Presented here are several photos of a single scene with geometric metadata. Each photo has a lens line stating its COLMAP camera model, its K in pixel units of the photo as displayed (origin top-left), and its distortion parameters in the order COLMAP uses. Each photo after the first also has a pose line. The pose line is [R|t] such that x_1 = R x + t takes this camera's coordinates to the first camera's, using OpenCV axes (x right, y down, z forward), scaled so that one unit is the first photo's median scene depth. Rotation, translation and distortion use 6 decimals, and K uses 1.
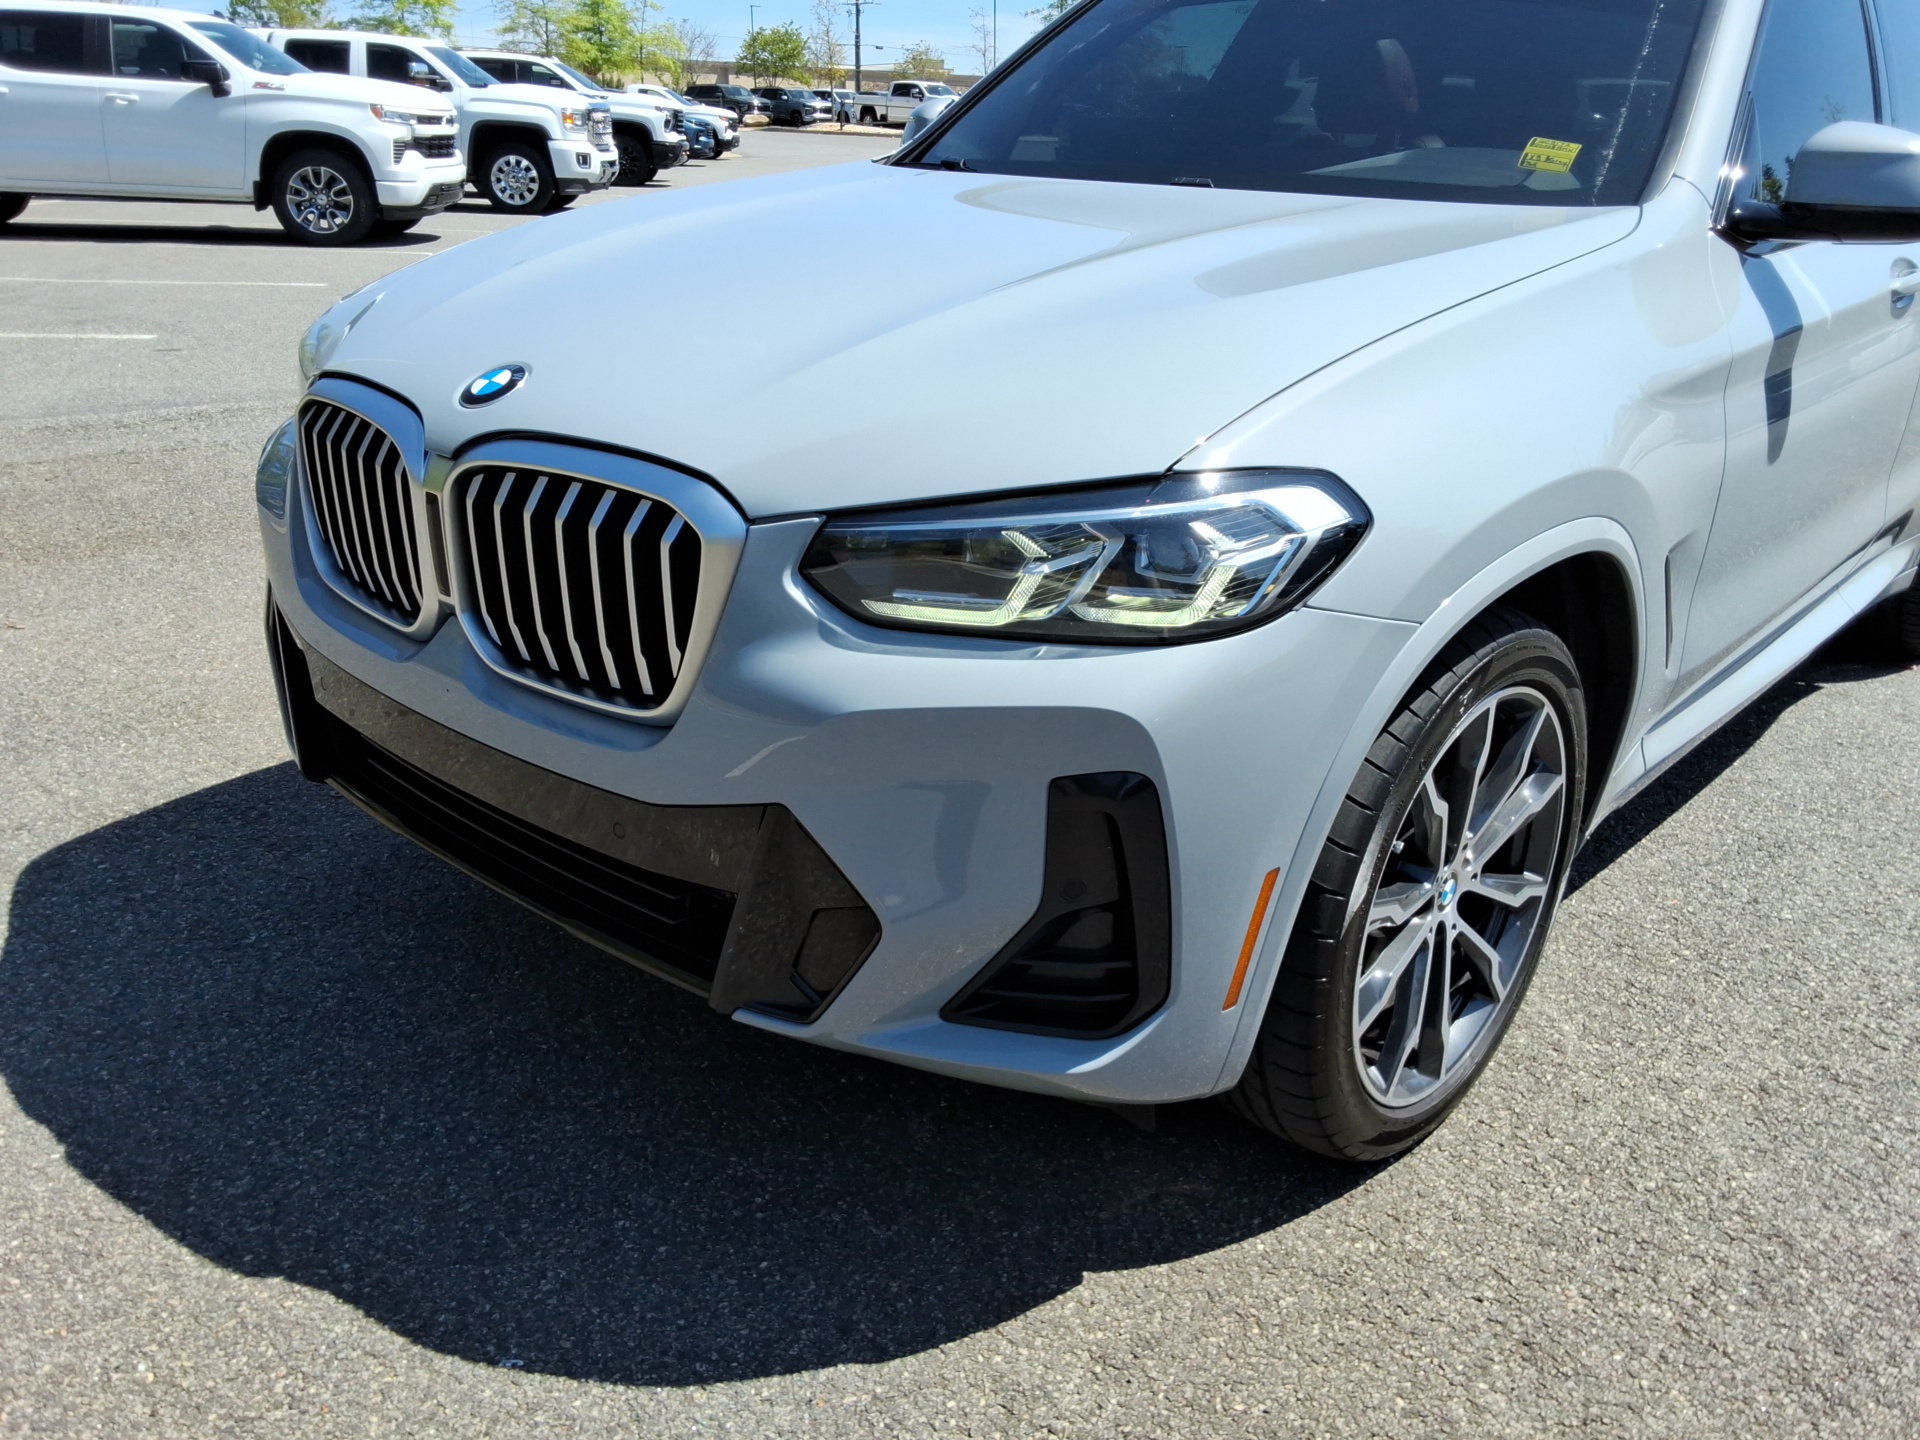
lens RADIAL K [[1536.6, 0, 973.1], [0, 1536.6, 712.1], [0, 0, 1]] dist [0.126183, -0.197239]
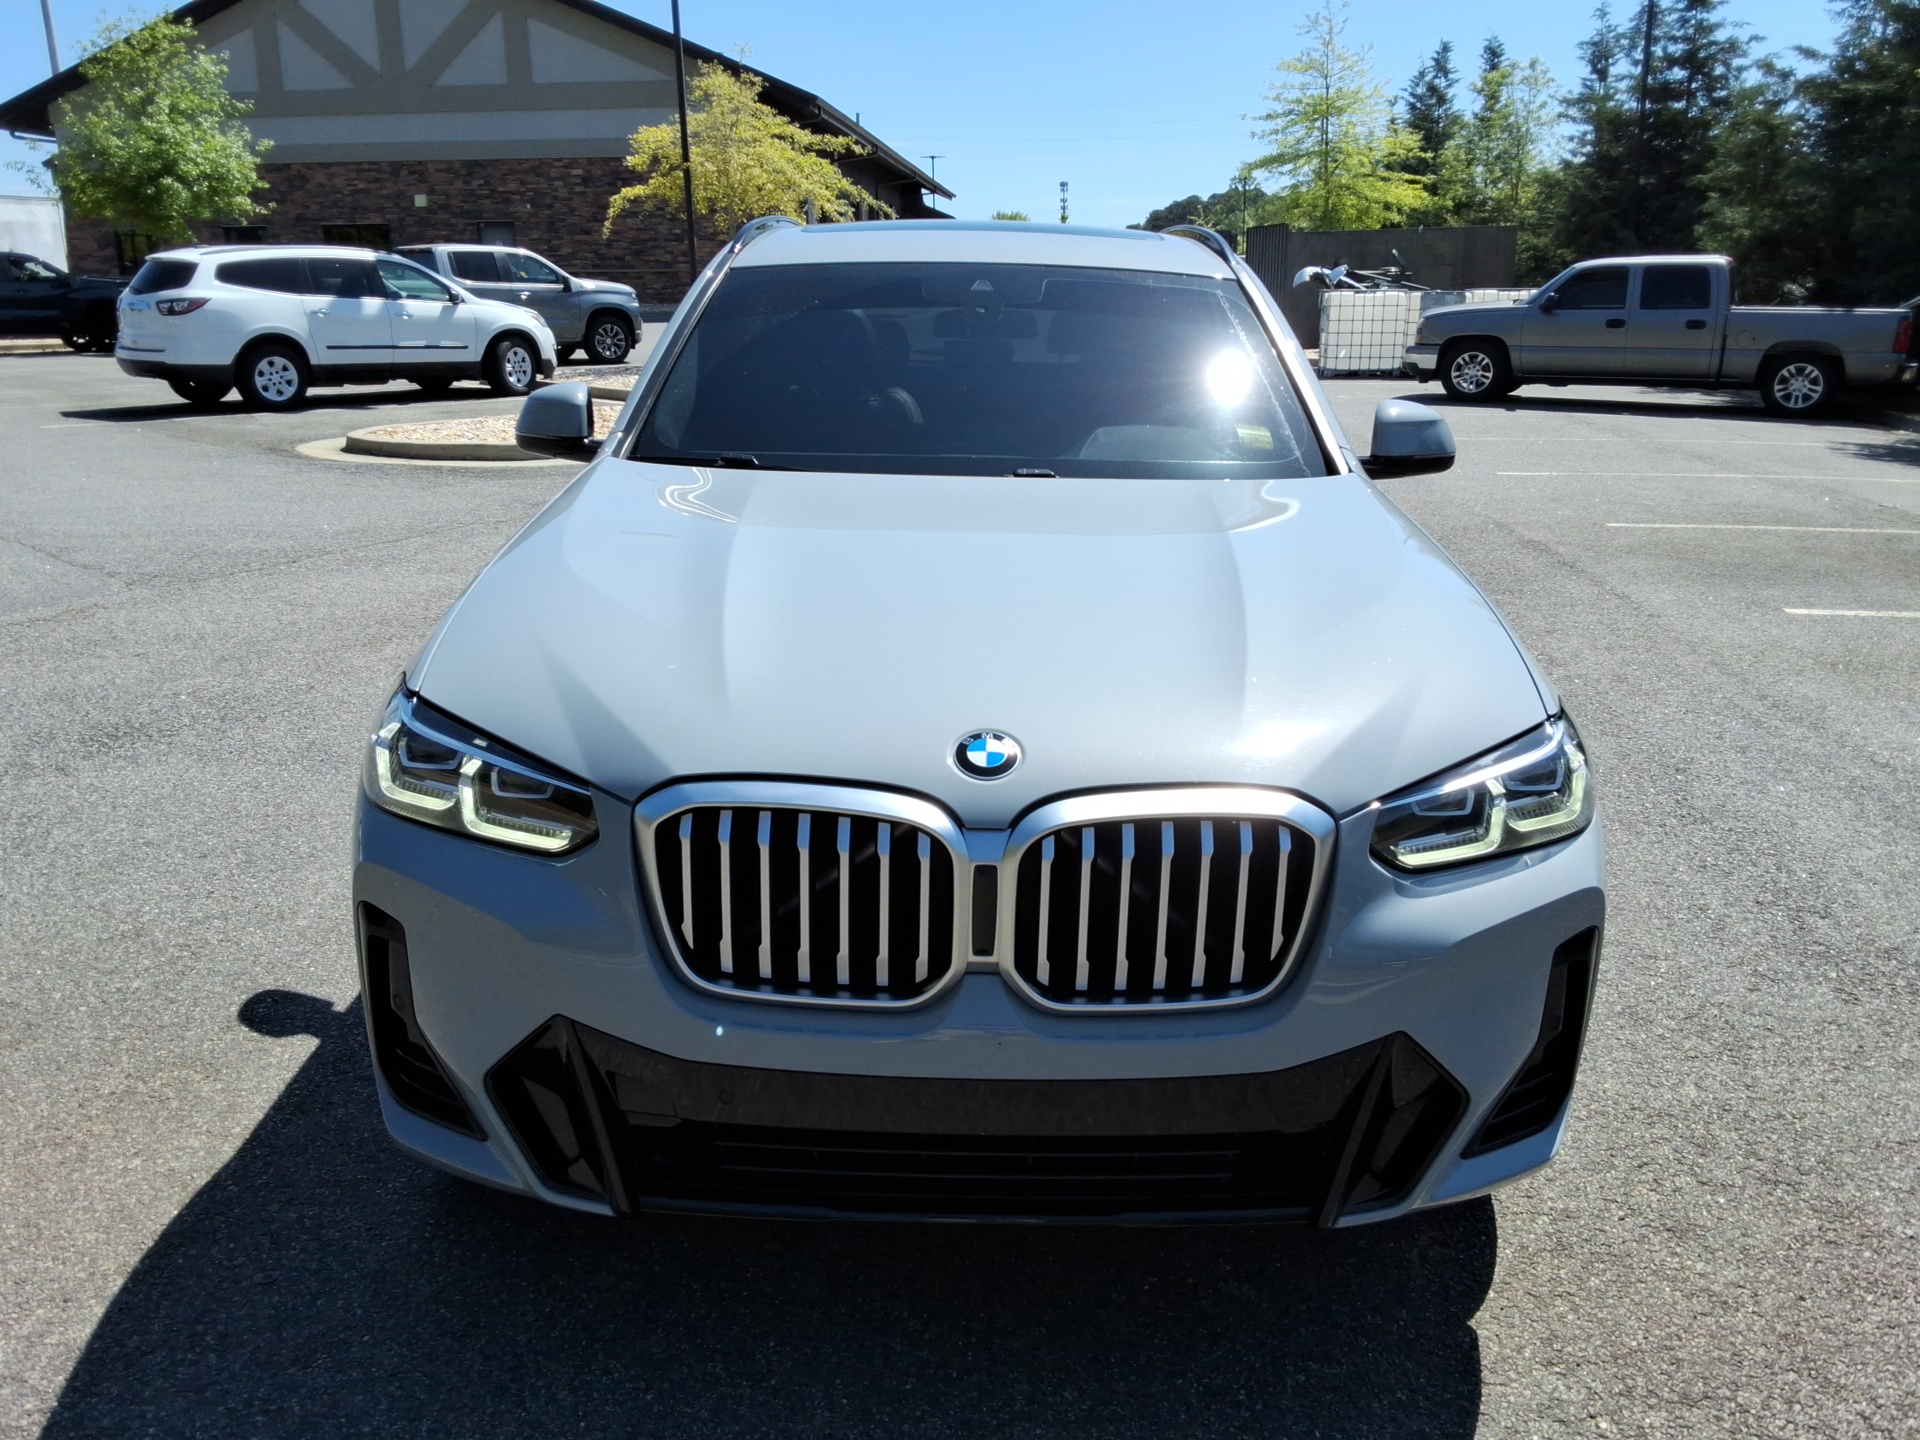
lens RADIAL K [[1536.6, 0, 973.1], [0, 1536.6, 712.1], [0, 0, 1]] dist [0.126183, -0.197239]
pose [[0.747304, -0.191171, 0.636389, -1.106537], [0.243359, 0.969920, 0.005590, -0.275890], [-0.618315, 0.150694, 0.771348, 0.187904]]
